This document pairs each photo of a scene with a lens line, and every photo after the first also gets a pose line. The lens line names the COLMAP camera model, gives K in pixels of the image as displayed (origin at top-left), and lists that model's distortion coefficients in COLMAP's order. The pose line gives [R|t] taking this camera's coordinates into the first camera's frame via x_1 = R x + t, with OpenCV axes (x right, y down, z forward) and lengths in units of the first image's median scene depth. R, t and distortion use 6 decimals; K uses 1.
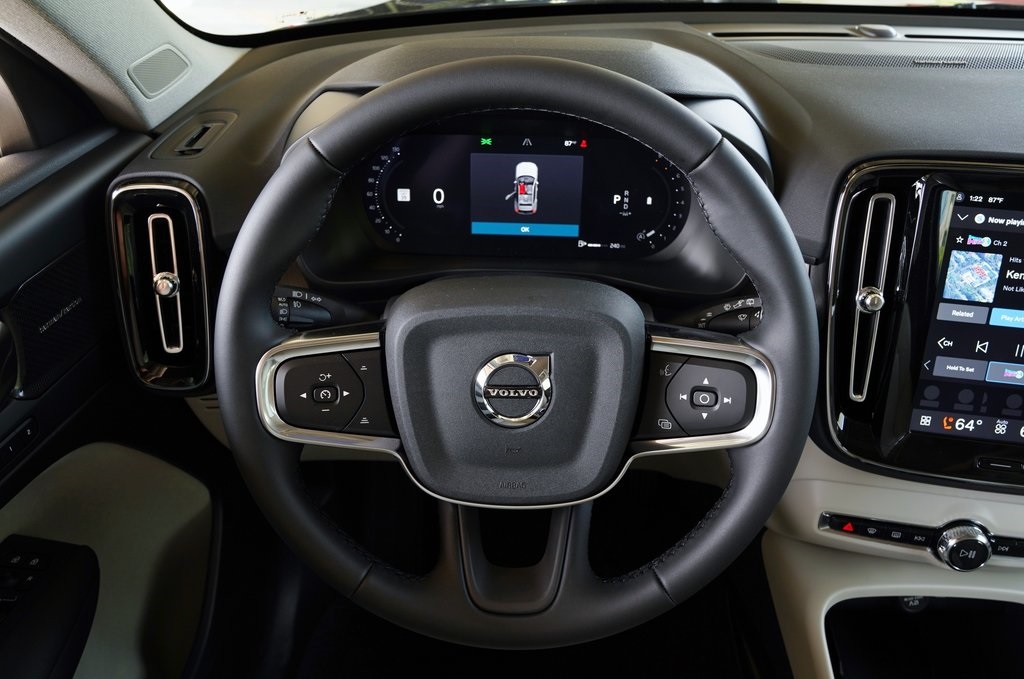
lens RADIAL K [[762.6, 0, 513.5], [0, 762.6, 340.9], [0, 0, 1]] dist [-0.092673, 0.068418]
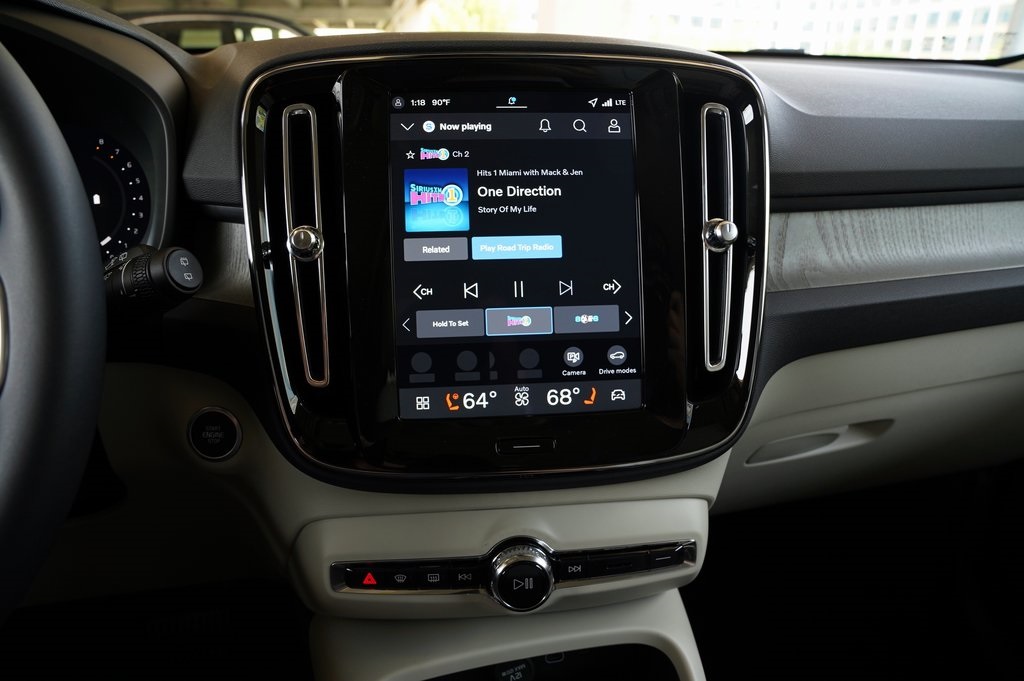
lens RADIAL K [[712.6, 0, 510.6], [0, 712.6, 343.2], [0, 0, 1]] dist [-0.124035, 0.074496]
pose [[0.963875, -0.104693, 0.244918, 0.487474], [0.159517, 0.963271, -0.216016, 0.220651], [-0.213307, 0.247281, 0.945173, 0.325085]]
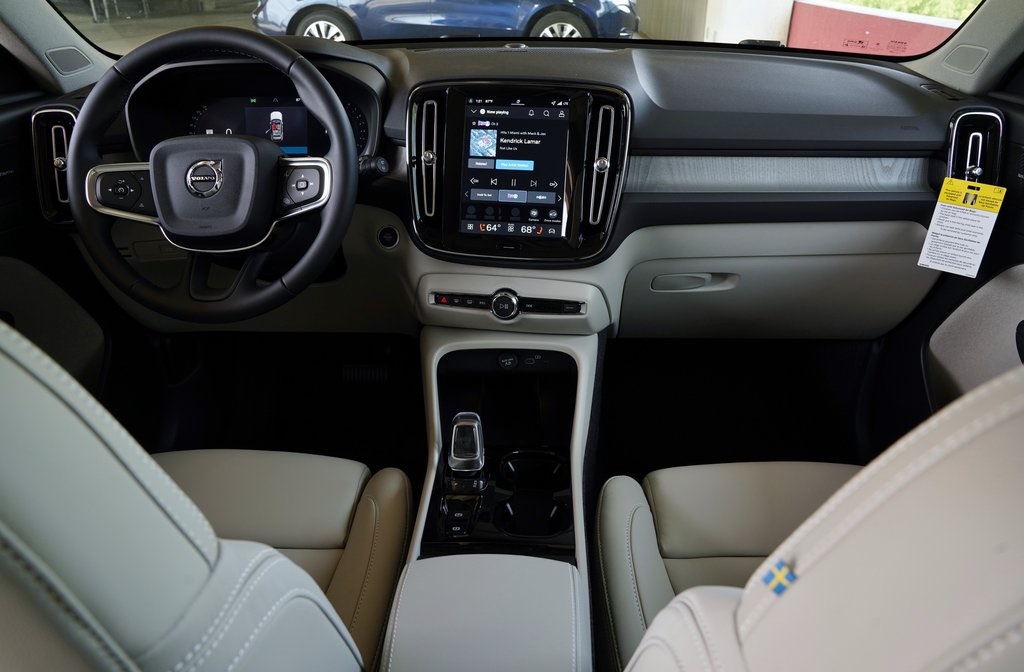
lens RADIAL K [[712.6, 0, 513.8], [0, 712.6, 332.2], [0, 0, 1]] dist [-0.124035, 0.074496]
pose [[0.999786, -0.016245, 0.012808, 0.650583], [0.017758, 0.991538, -0.128598, 0.592271], [-0.010611, 0.128798, 0.991614, -0.660367]]
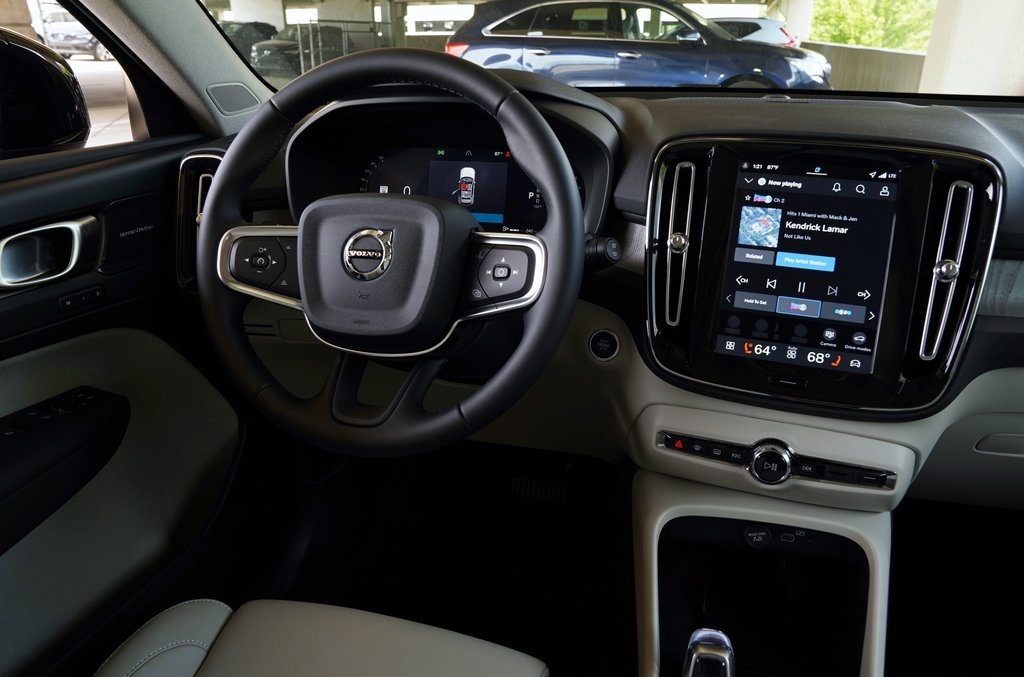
lens RADIAL K [[712.6, 0, 510.5], [0, 712.6, 337.0], [0, 0, 1]] dist [-0.124035, 0.074496]
pose [[0.975980, 0.066712, -0.207397, 0.454594], [-0.108895, 0.973894, -0.199178, 0.373500], [0.188695, 0.216978, 0.957766, -0.179350]]
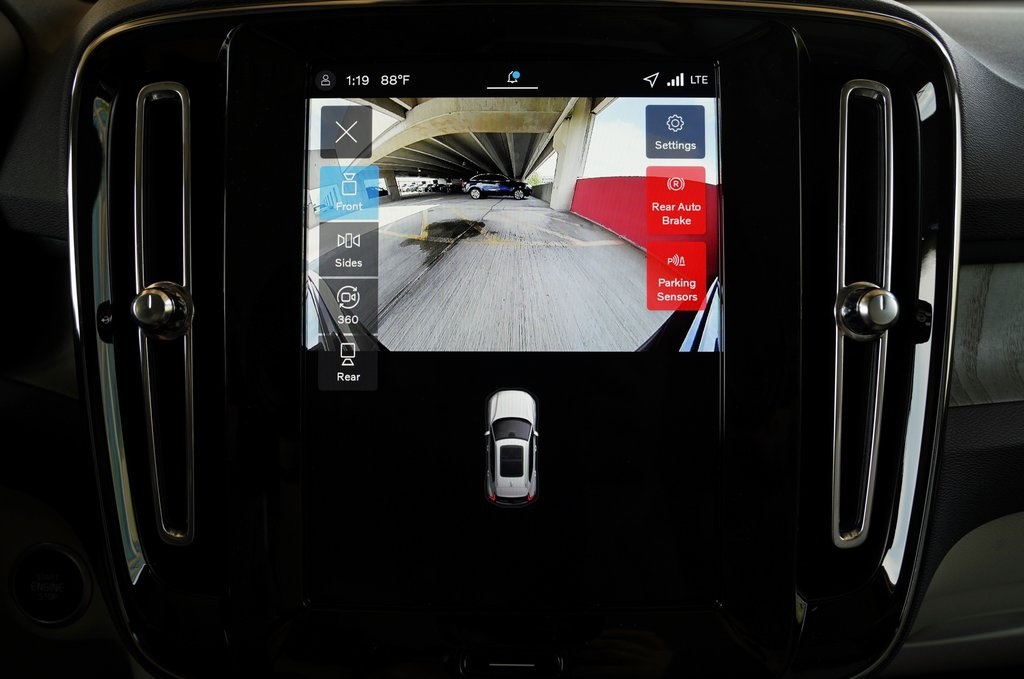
lens RADIAL K [[859.1, 0, 512.9], [0, 859.1, 338.0], [0, 0, 1]] dist [-0.048710, 0.025584]
pose [[0.988259, -0.066016, 0.137789, 0.608563], [0.099271, 0.962980, -0.250630, 0.111322], [-0.116143, 0.261366, 0.958227, 0.483112]]
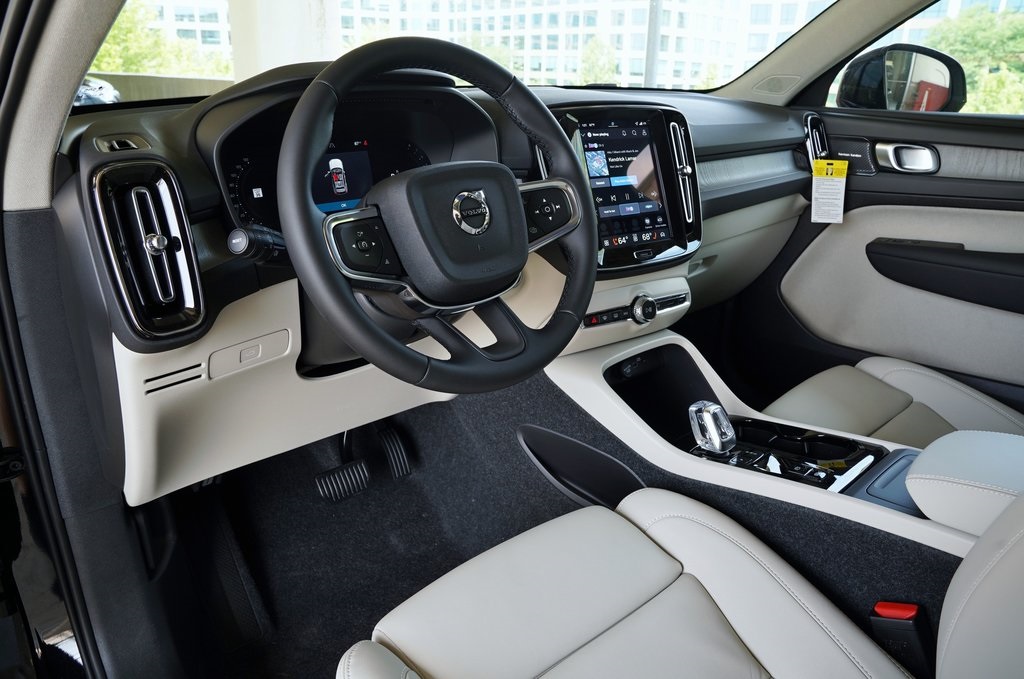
lens RADIAL K [[712.6, 0, 515.4], [0, 712.6, 343.0], [0, 0, 1]] dist [-0.124035, 0.074496]
pose [[0.724674, -0.253485, 0.640776, -0.815992], [0.394516, 0.915023, -0.084197, 0.403340], [-0.564982, 0.313812, 0.763097, -0.132642]]
